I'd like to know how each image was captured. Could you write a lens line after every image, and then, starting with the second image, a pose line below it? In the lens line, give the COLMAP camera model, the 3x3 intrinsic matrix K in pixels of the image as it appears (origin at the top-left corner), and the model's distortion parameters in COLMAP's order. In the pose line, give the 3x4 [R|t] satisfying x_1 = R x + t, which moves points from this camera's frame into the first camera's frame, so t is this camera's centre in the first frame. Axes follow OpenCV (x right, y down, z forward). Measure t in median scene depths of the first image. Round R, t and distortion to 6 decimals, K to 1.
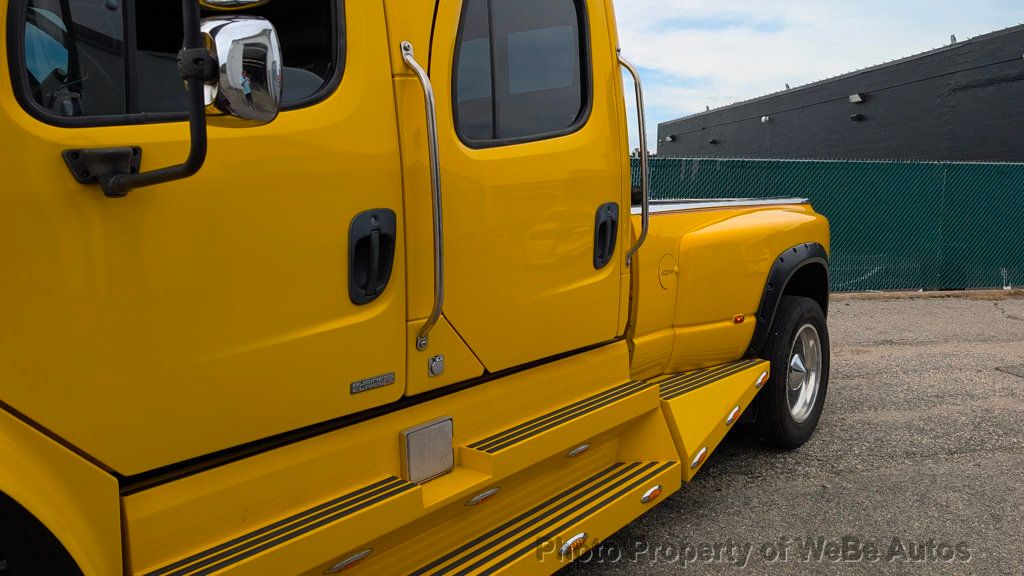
lens RADIAL K [[734.5, 0, 520.5], [0, 734.5, 290.0], [0, 0, 1]] dist [0.001509, 0.009600]
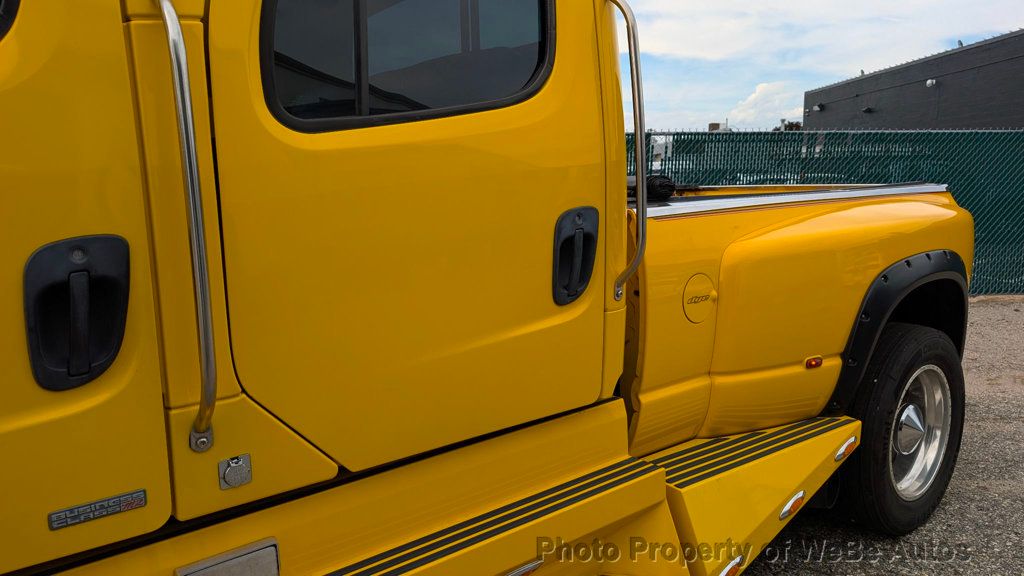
lens RADIAL K [[734.5, 0, 517.3], [0, 734.5, 290.7], [0, 0, 1]] dist [0.001509, 0.009600]
pose [[0.981064, 0.024594, -0.192117, 0.163416], [-0.018033, 0.999195, 0.035826, -0.054830], [0.192844, -0.031683, 0.980718, 0.271099]]
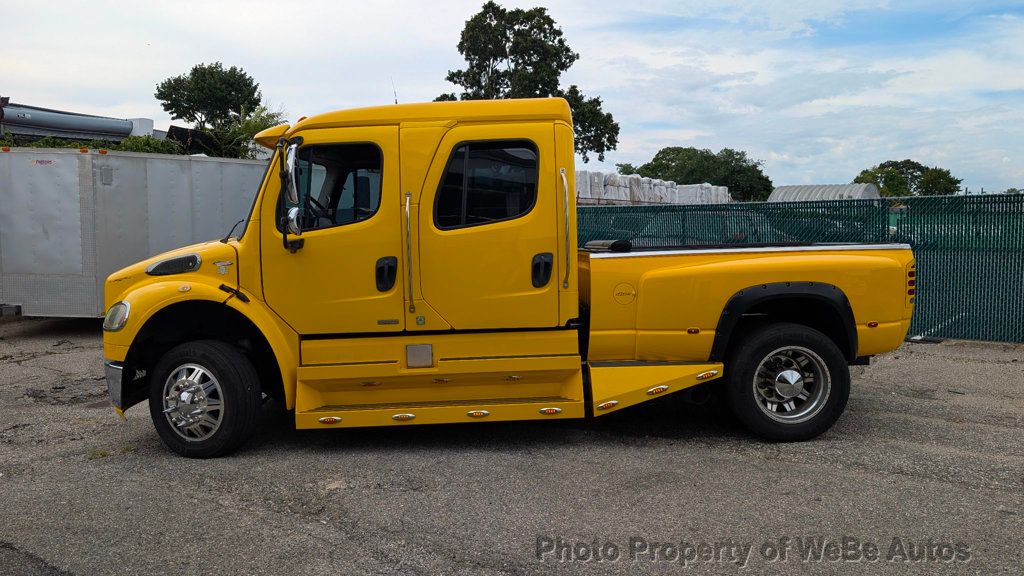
lens RADIAL K [[734.5, 0, 517.9], [0, 734.5, 279.8], [0, 0, 1]] dist [0.001509, 0.009600]
pose [[0.662961, 0.042579, -0.747443, 1.247321], [-0.078991, 0.996787, -0.013280, -0.015996], [0.744476, 0.067845, 0.664194, -0.250226]]
